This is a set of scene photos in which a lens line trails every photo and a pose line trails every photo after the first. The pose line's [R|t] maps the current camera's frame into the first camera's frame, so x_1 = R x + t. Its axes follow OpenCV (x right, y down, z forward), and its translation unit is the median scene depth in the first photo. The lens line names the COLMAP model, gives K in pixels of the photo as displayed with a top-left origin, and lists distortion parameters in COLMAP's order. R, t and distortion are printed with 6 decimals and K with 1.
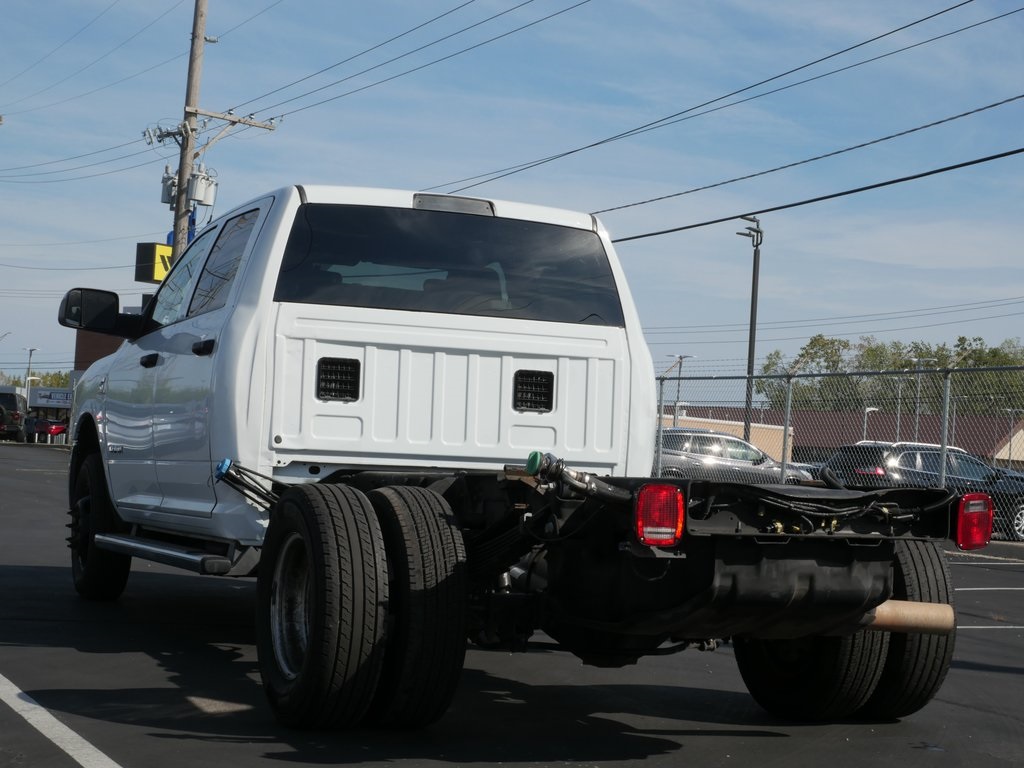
lens RADIAL K [[1887.6, 0, 512.0], [0, 1887.6, 384.0], [0, 0, 1]] dist [0.007146, 0.138093]
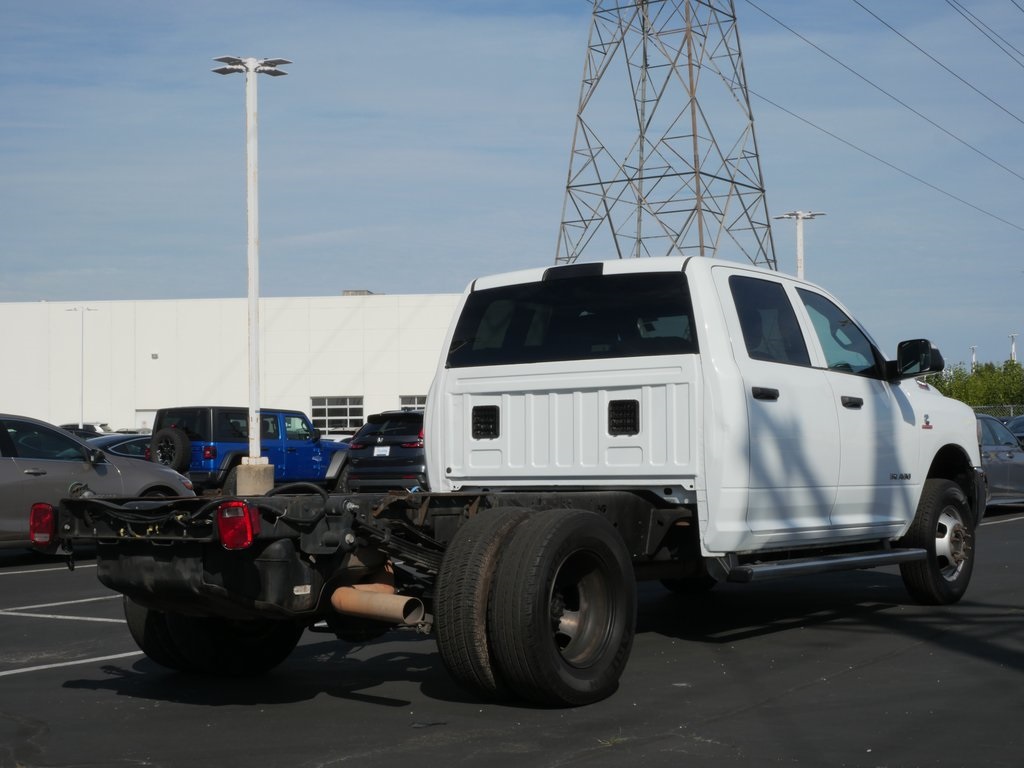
lens RADIAL K [[1578.8, 0, 512.0], [0, 1578.8, 384.0], [0, 0, 1]] dist [0.018536, 0.012427]
pose [[0.507445, -0.093315, -0.856617, 0.866894], [0.072846, 0.995206, -0.065260, 0.044587], [0.858600, -0.029286, 0.511810, 0.458322]]
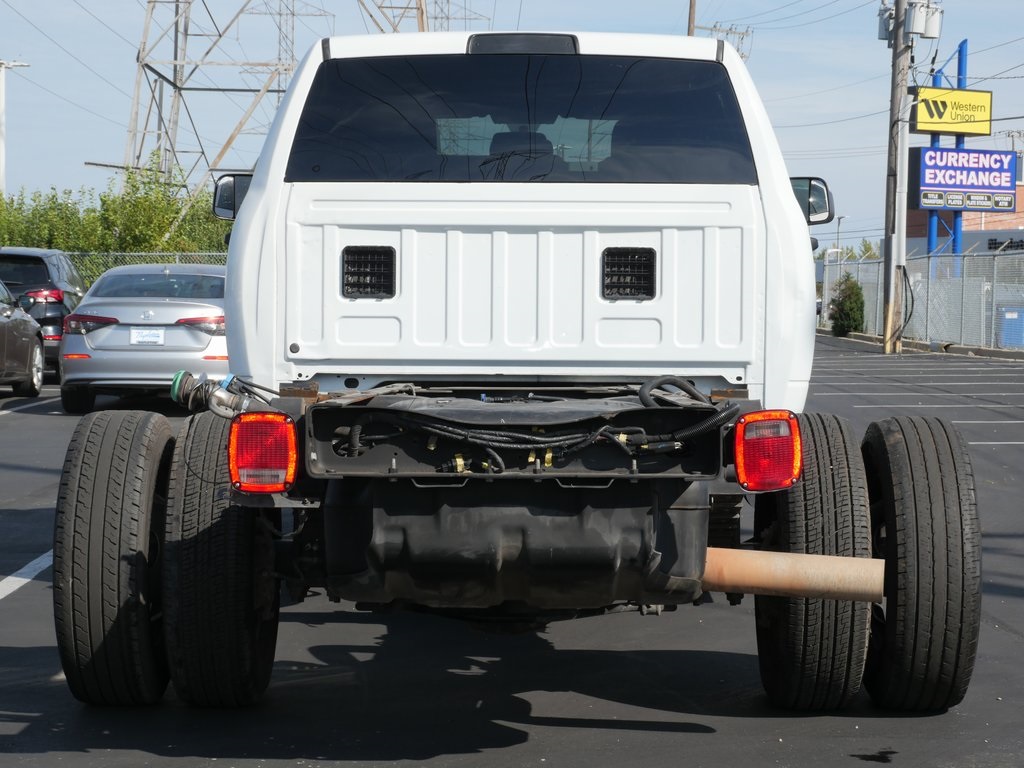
lens RADIAL K [[2191.4, 0, 512.0], [0, 2191.4, 384.0], [0, 0, 1]] dist [0.016483, -0.026647]
pose [[0.914508, -0.025662, -0.403752, 0.351162], [0.050229, 0.997467, 0.050371, 0.001239], [0.401437, -0.066345, 0.913481, 0.153020]]
